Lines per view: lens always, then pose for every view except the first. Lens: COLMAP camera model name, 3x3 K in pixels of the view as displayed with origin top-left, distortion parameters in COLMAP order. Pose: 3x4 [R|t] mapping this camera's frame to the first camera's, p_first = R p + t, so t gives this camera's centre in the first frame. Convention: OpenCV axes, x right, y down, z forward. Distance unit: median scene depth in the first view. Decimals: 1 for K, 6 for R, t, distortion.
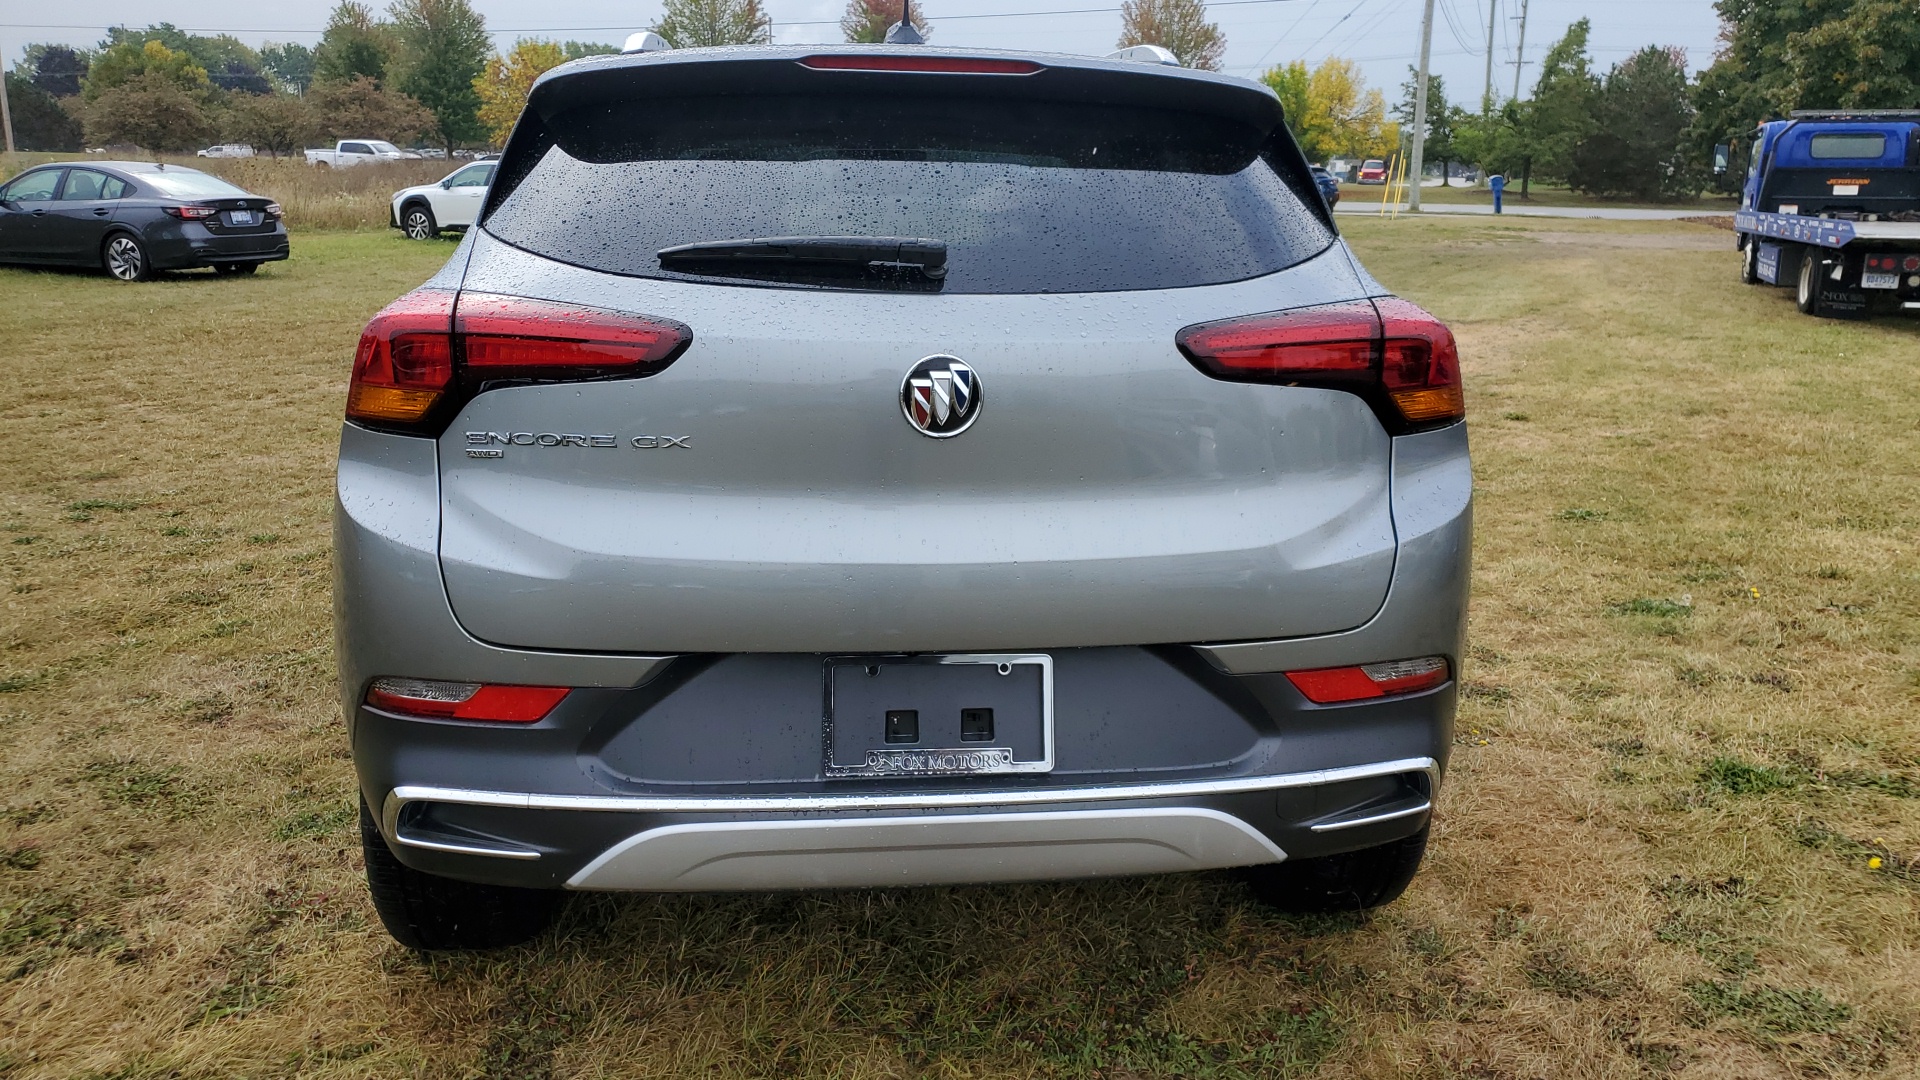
lens RADIAL K [[1554.6, 0, 959.6], [0, 1554.6, 540.9], [0, 0, 1]] dist [0.030196, -0.004678]
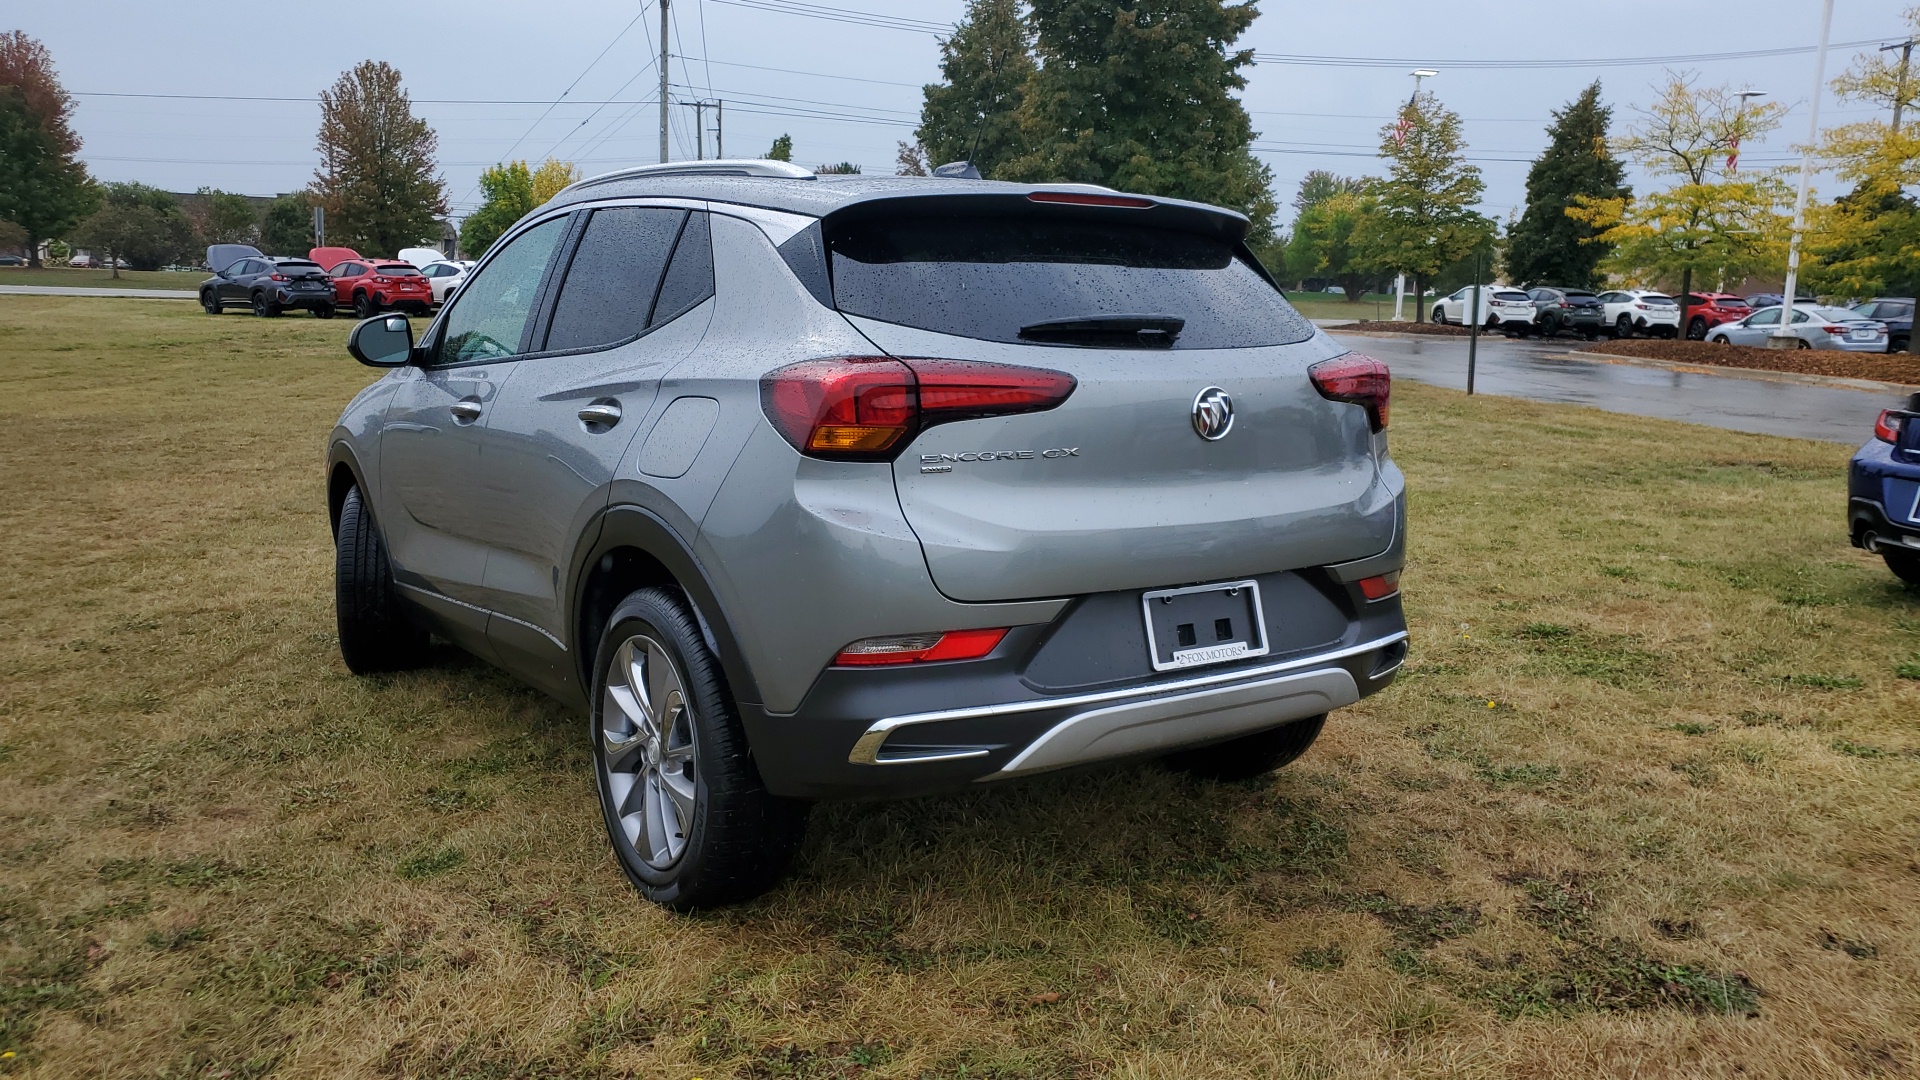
lens RADIAL K [[1554.6, 0, 970.1], [0, 1554.6, 538.3], [0, 0, 1]] dist [0.030196, -0.004678]
pose [[0.875778, -0.074817, 0.476881, -0.489715], [0.104098, 0.993943, -0.035235, 0.030313], [-0.471356, 0.080500, 0.878261, -0.122211]]
